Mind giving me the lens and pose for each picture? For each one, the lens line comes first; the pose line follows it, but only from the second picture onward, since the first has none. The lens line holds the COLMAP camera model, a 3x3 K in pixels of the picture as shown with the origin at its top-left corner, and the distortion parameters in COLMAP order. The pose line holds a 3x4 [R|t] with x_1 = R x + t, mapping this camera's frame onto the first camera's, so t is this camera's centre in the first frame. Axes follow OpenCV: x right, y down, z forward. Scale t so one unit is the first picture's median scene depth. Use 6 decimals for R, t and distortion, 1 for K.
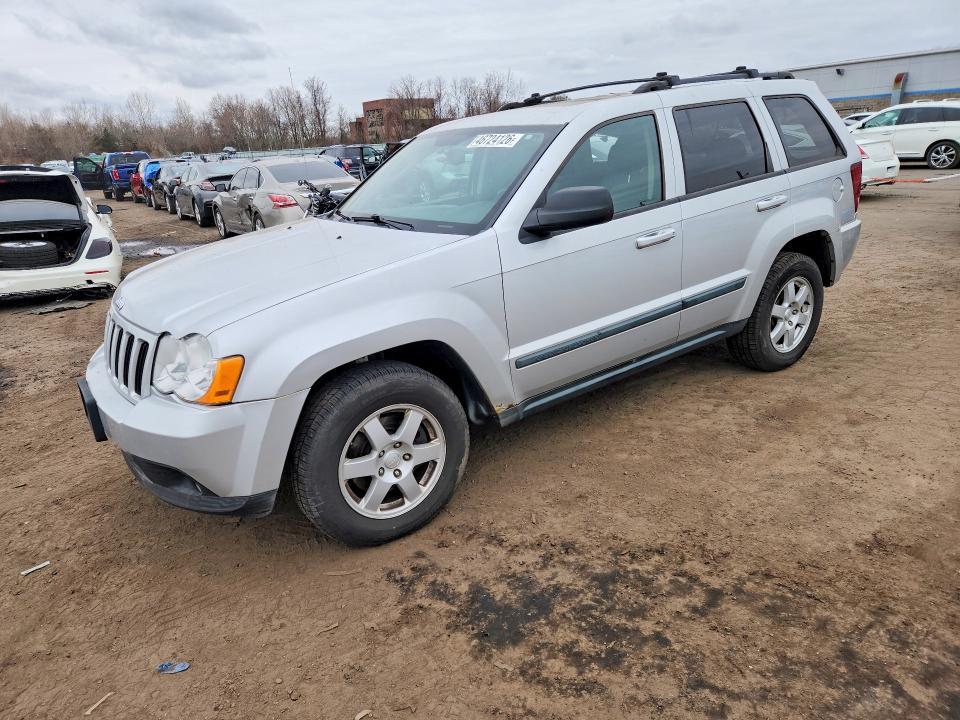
lens RADIAL K [[643.4, 0, 474.0], [0, 643.4, 357.7], [0, 0, 1]] dist [0.040695, -0.034029]
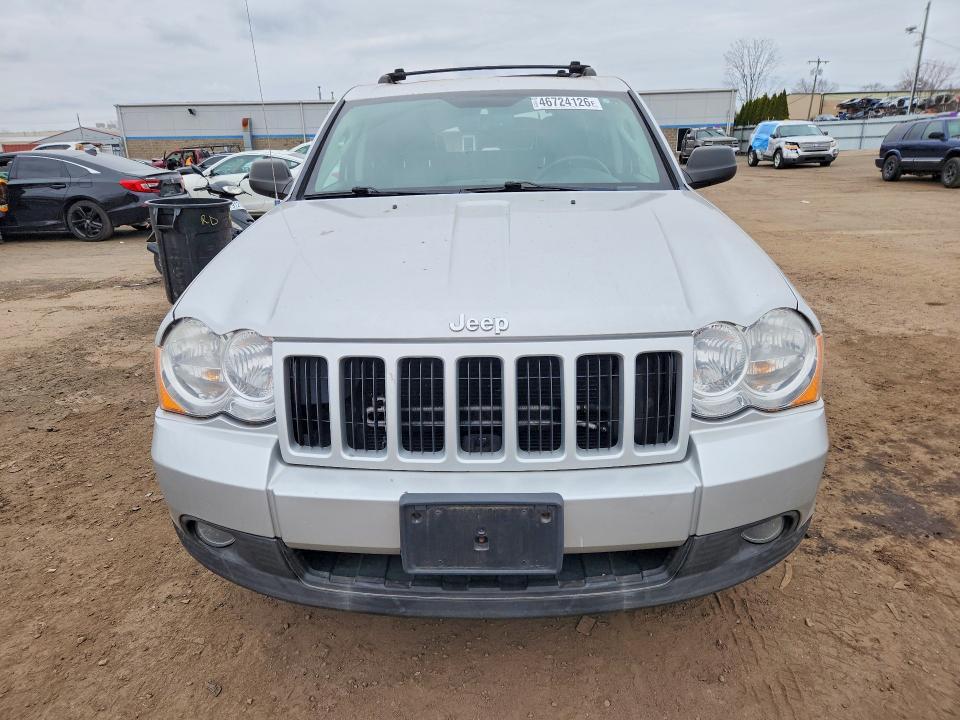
lens RADIAL K [[643.4, 0, 471.9], [0, 643.4, 354.6], [0, 0, 1]] dist [0.040695, -0.034029]
pose [[0.597642, -0.200192, 0.776368, -1.108498], [0.246218, 0.967361, 0.059904, -0.106752], [-0.763020, 0.155355, 0.627427, 0.777663]]
